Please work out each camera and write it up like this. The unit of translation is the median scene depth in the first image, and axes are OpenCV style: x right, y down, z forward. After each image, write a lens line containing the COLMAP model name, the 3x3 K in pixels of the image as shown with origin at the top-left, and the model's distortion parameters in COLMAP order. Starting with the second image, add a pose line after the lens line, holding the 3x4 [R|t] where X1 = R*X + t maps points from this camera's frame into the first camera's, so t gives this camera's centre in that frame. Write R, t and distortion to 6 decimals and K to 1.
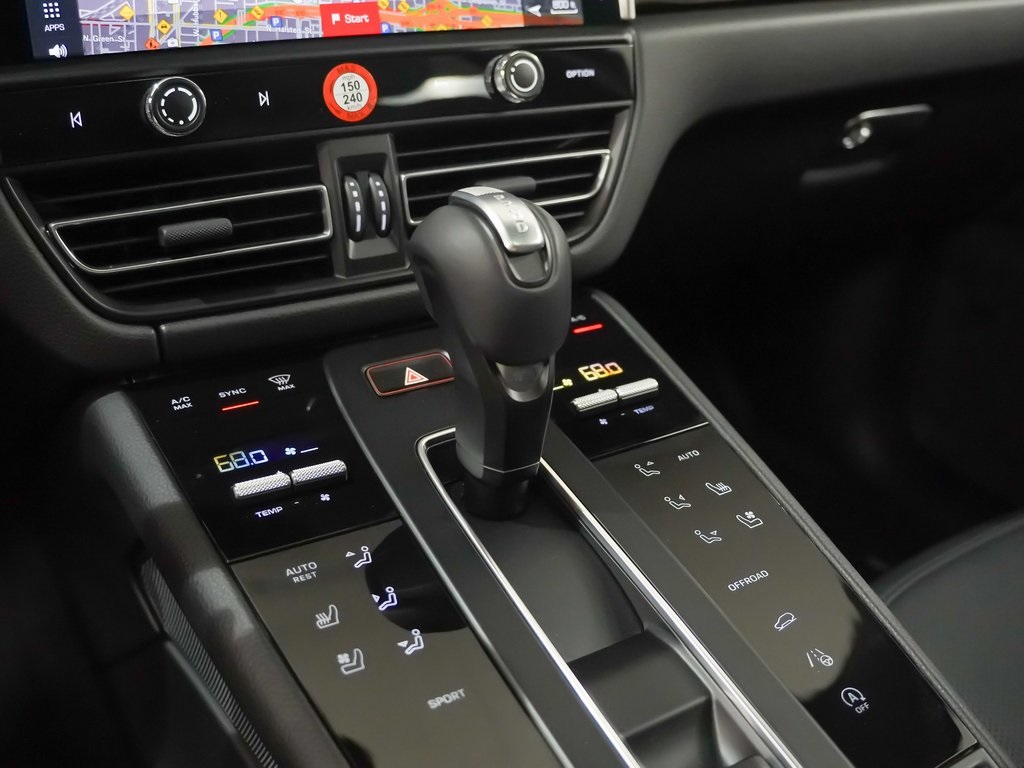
lens RADIAL K [[1063.7, 0, 513.0], [0, 1063.7, 365.3], [0, 0, 1]] dist [-0.177871, 0.028006]
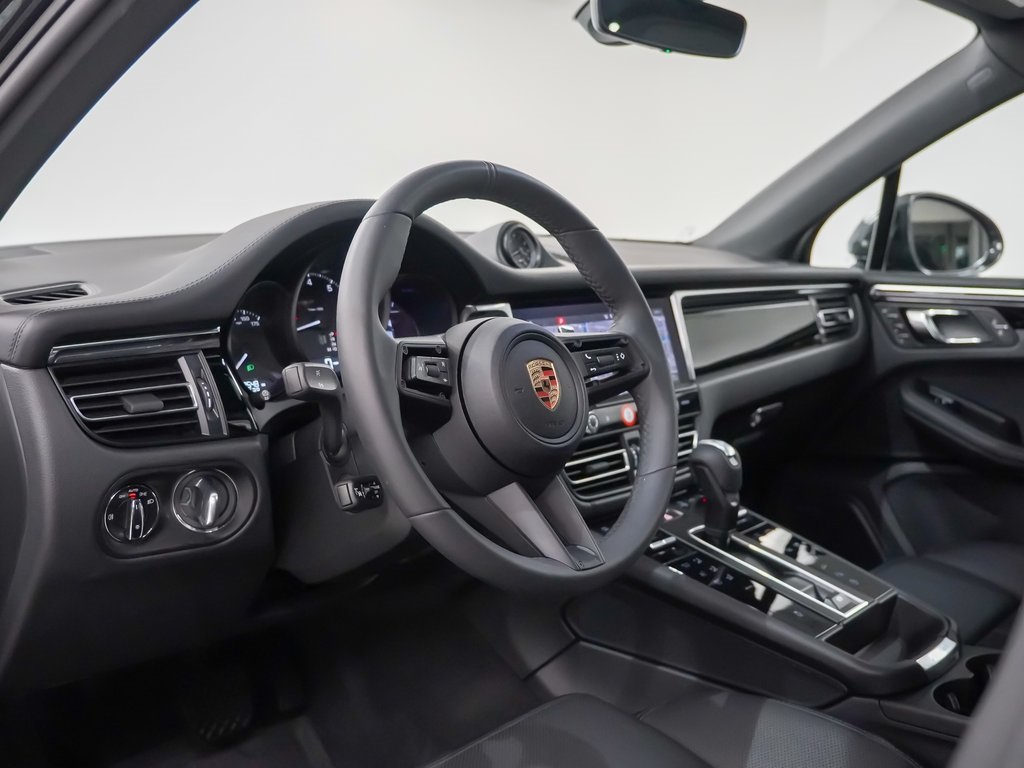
lens RADIAL K [[1063.7, 0, 513.0], [0, 1063.7, 365.3], [0, 0, 1]] dist [-0.177871, 0.028006]
pose [[0.963081, -0.063839, 0.261532, -1.184068], [0.140339, 0.948088, -0.285366, 0.366891], [-0.229738, 0.311534, 0.922045, -1.542202]]
